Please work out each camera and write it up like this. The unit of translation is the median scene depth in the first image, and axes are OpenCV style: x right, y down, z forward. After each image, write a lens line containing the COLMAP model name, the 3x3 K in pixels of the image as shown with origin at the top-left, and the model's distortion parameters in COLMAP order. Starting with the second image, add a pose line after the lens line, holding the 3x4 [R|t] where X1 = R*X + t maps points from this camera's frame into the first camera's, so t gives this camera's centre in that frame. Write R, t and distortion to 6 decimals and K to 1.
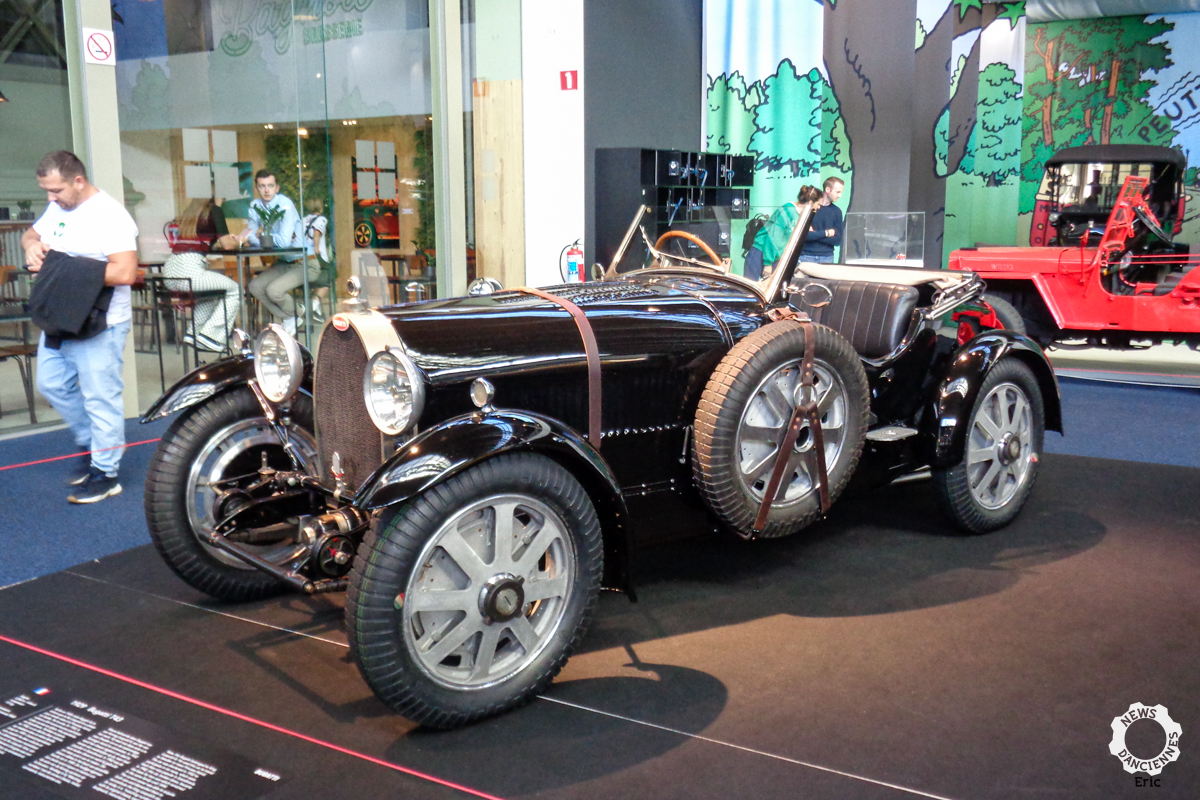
lens RADIAL K [[1138.3, 0, 611.7], [0, 1138.3, 396.6], [0, 0, 1]] dist [-0.018377, 0.000000]
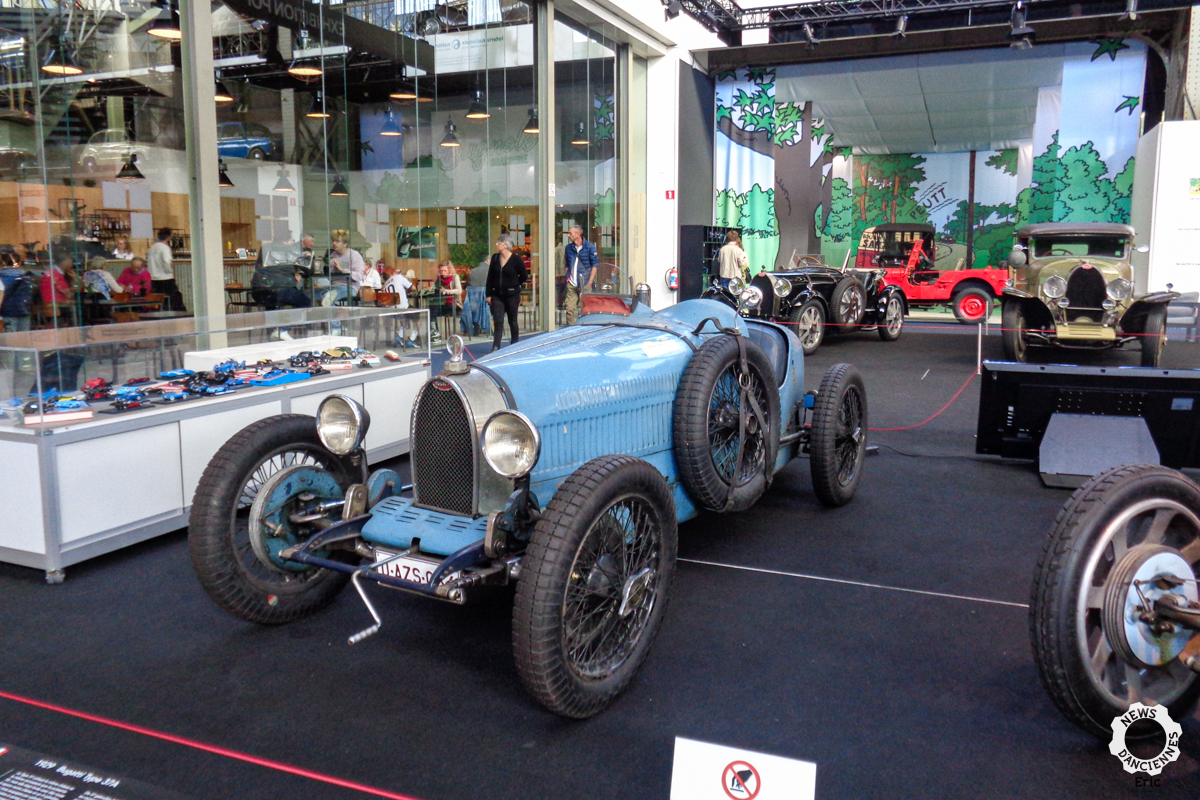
lens RADIAL K [[917.8, 0, 608.7], [0, 917.8, 337.8], [0, 0, 1]] dist [-0.002003, 0.011635]
pose [[0.991945, -0.007730, 0.126435, -0.306168], [0.017204, 0.997109, -0.074014, 0.103211], [-0.125498, 0.075593, 0.989210, -0.583005]]
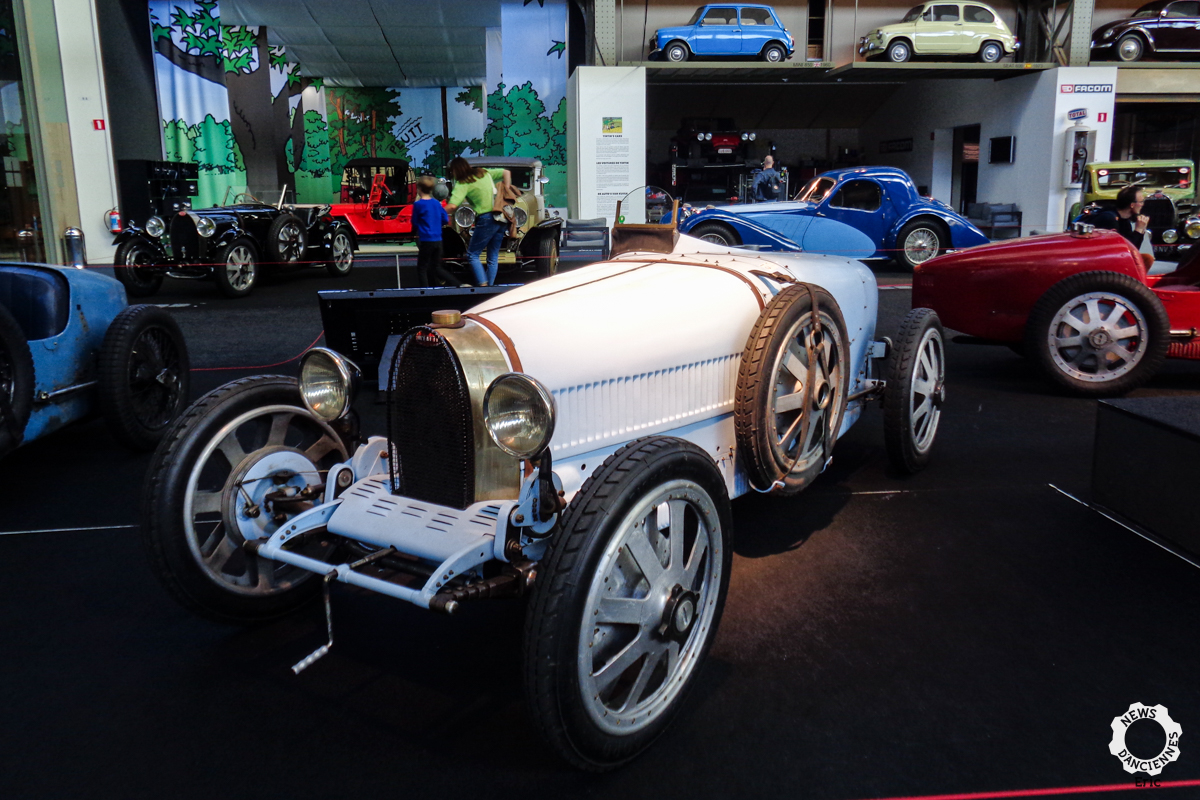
lens RADIAL K [[917.8, 0, 614.3], [0, 917.8, 362.2], [0, 0, 1]] dist [-0.002003, 0.011635]
pose [[0.802908, -0.121655, 0.583557, -0.236355], [0.111492, 0.992326, 0.053471, 0.110884], [-0.585584, 0.022130, 0.810310, -0.621922]]
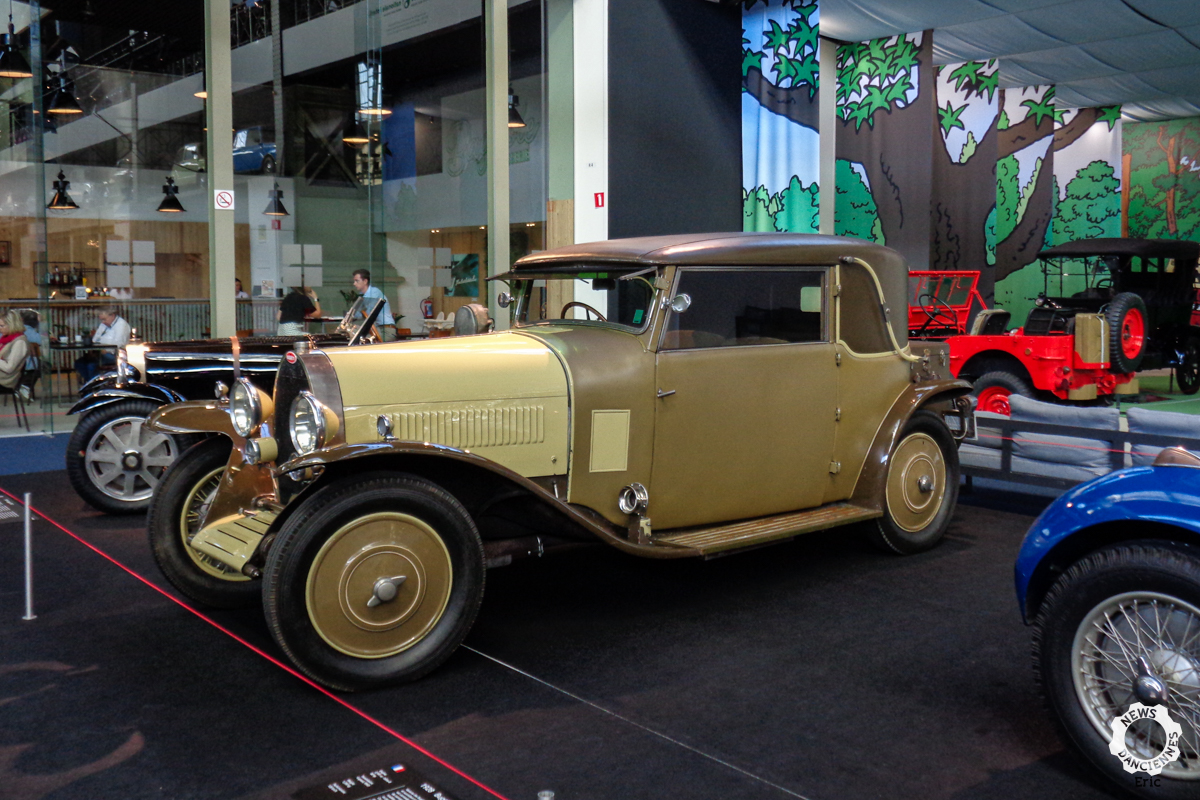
lens RADIAL K [[1138.3, 0, 617.6], [0, 1138.3, 343.4], [0, 0, 1]] dist [-0.018377, 0.000000]
pose [[0.941443, 0.020703, -0.336535, 0.354016], [-0.058683, 0.992941, -0.103079, 0.025116], [0.332025, 0.116791, 0.936012, -0.197187]]
